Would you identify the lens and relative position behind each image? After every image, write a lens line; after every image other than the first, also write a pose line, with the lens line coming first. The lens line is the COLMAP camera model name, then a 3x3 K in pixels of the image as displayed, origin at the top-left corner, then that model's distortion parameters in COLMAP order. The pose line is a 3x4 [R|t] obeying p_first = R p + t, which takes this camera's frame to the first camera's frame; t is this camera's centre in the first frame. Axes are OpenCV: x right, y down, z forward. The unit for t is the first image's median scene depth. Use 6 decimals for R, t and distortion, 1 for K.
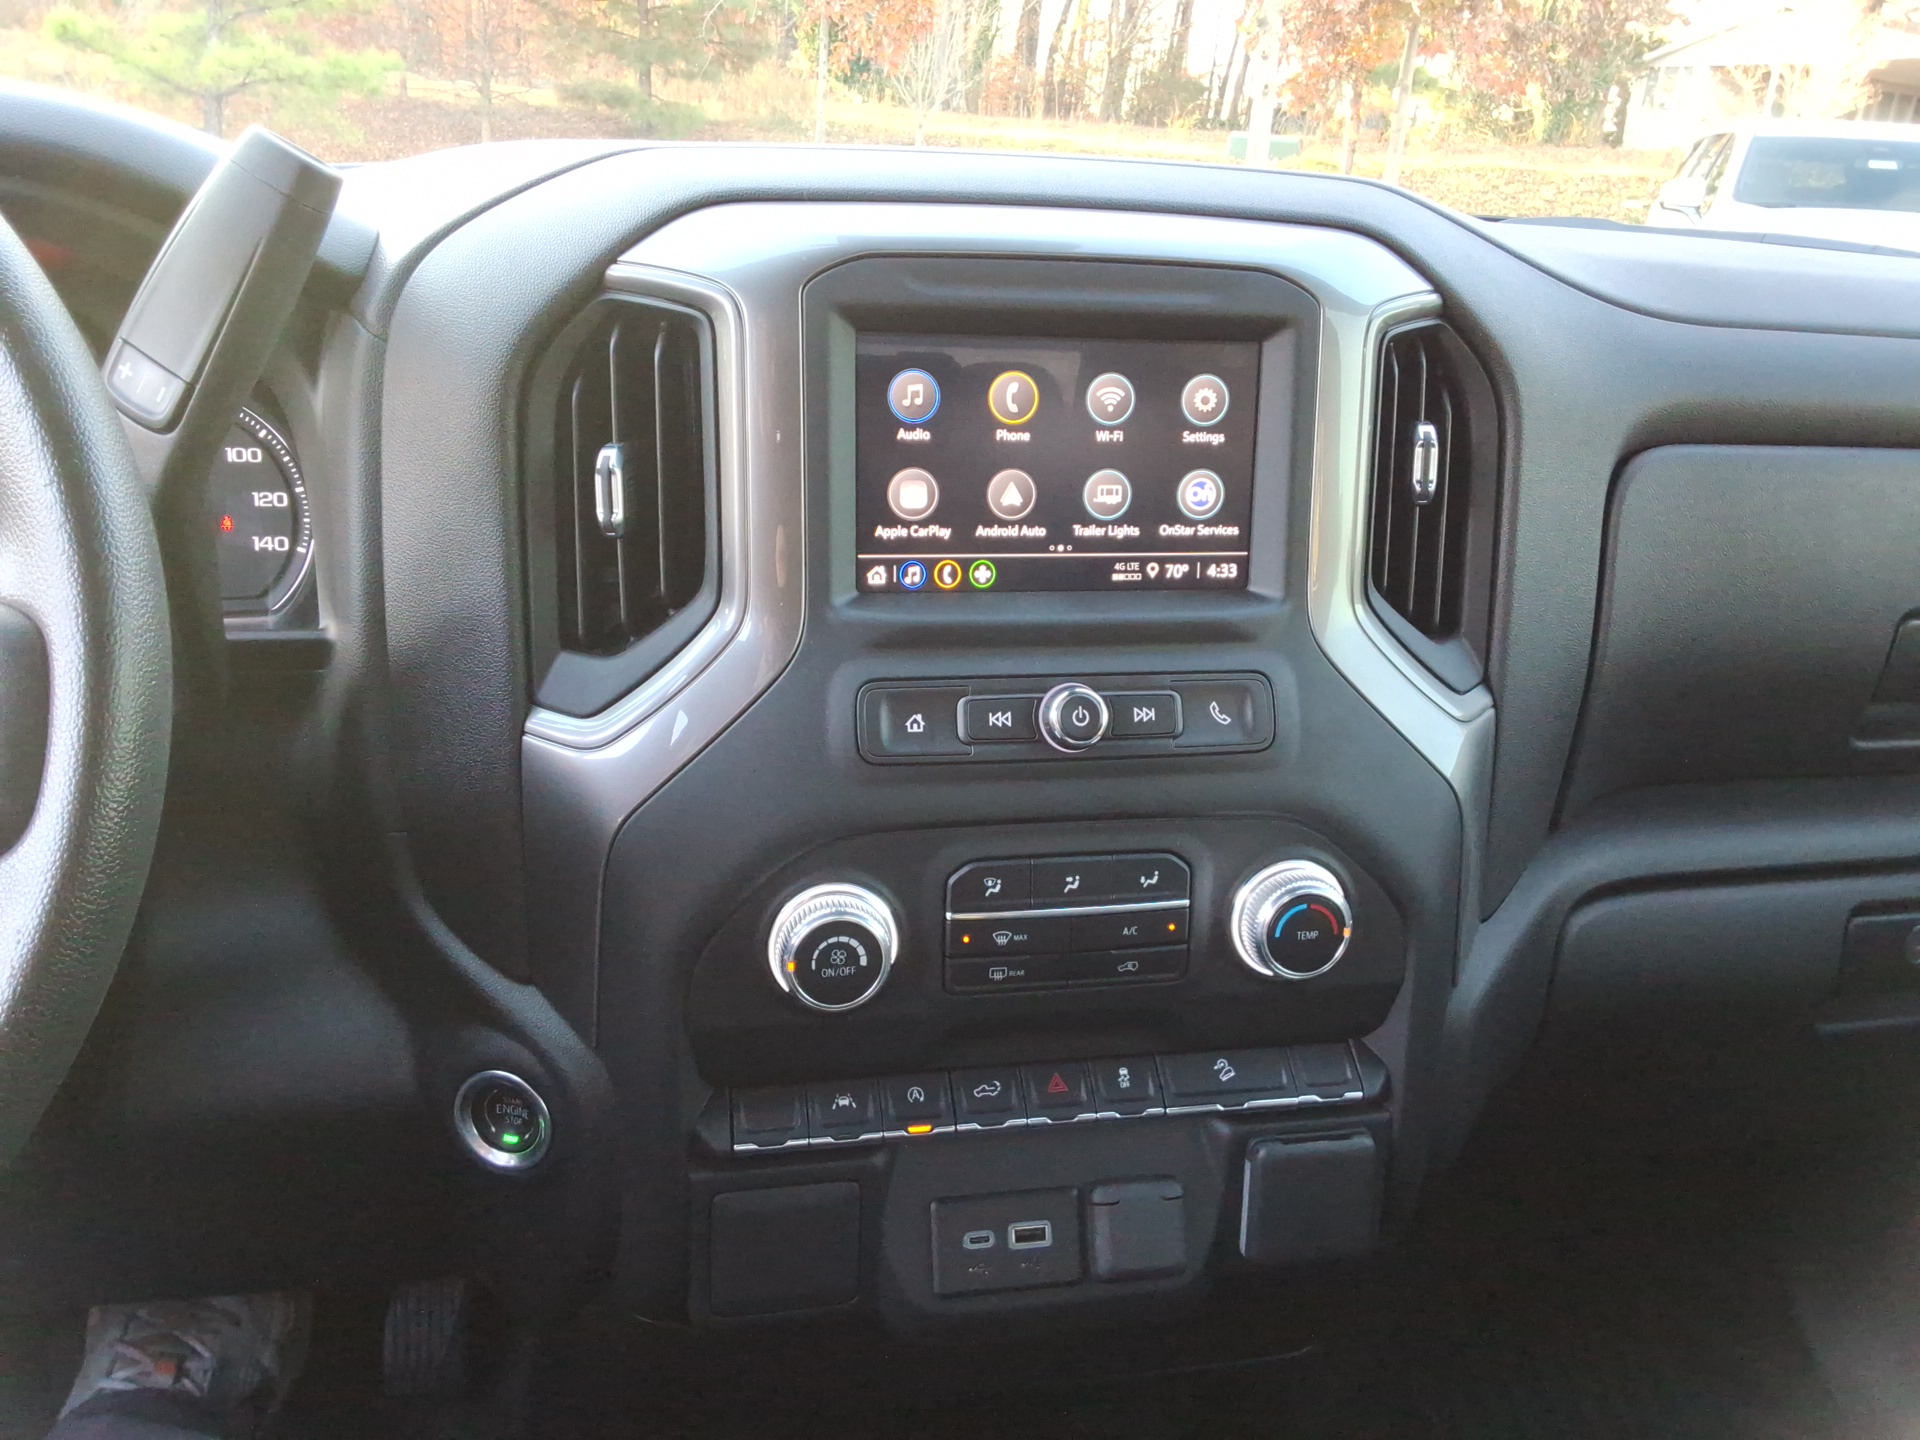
lens RADIAL K [[1550.2, 0, 978.0], [0, 1550.2, 697.0], [0, 0, 1]] dist [0.115444, -0.174352]
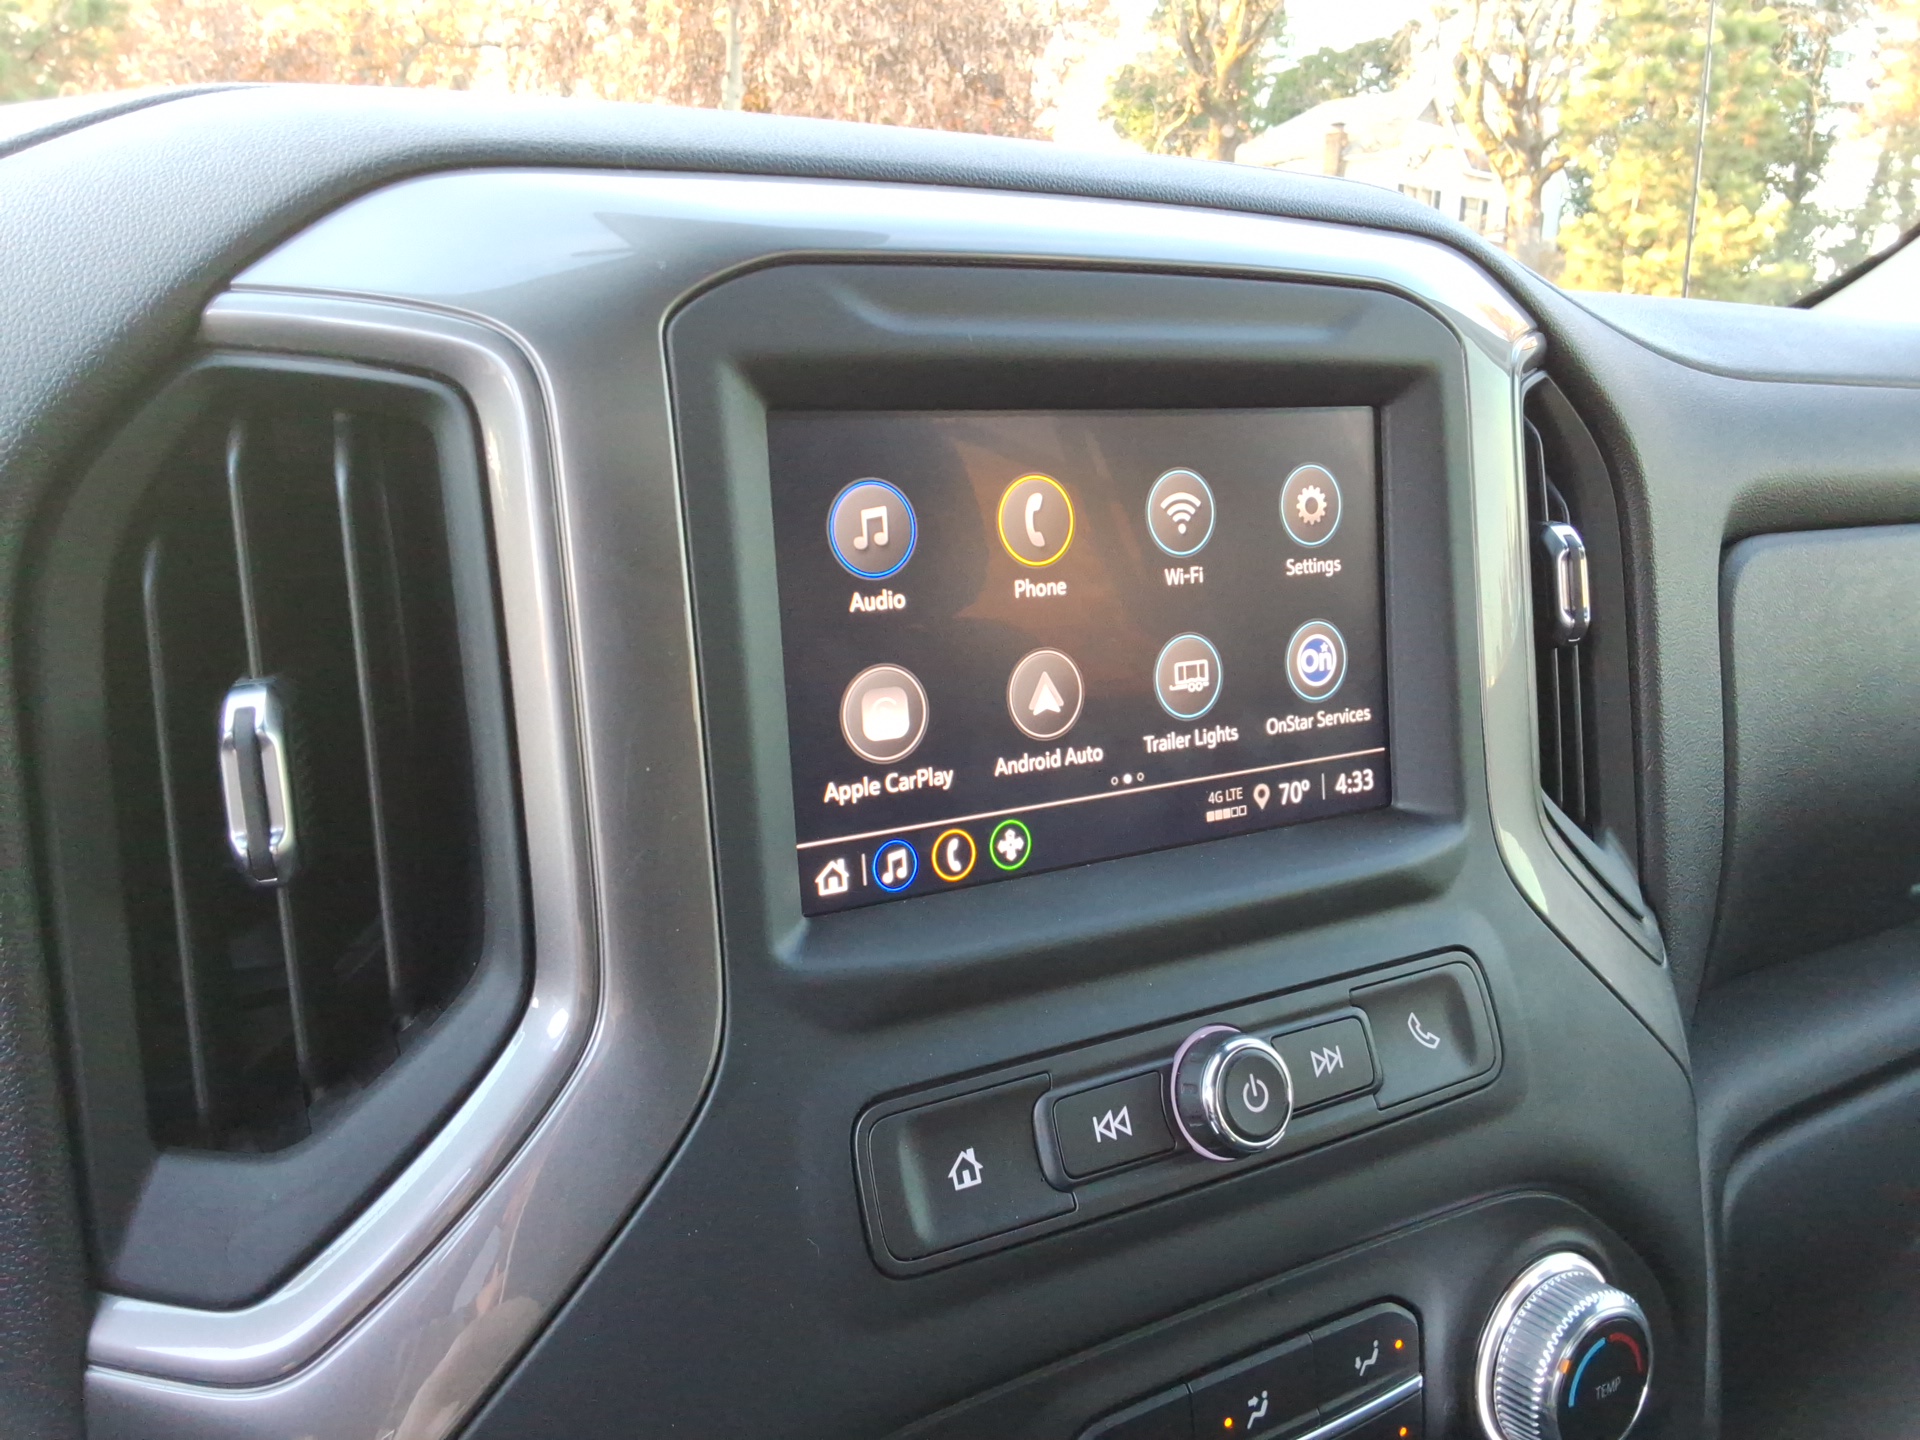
lens RADIAL K [[1550.2, 0, 977.0], [0, 1550.2, 691.0], [0, 0, 1]] dist [0.115444, -0.174352]
pose [[0.945153, -0.102404, 0.310160, -0.167715], [0.133505, 0.987756, -0.080708, -0.088696], [-0.298097, 0.117689, 0.947252, 0.479789]]
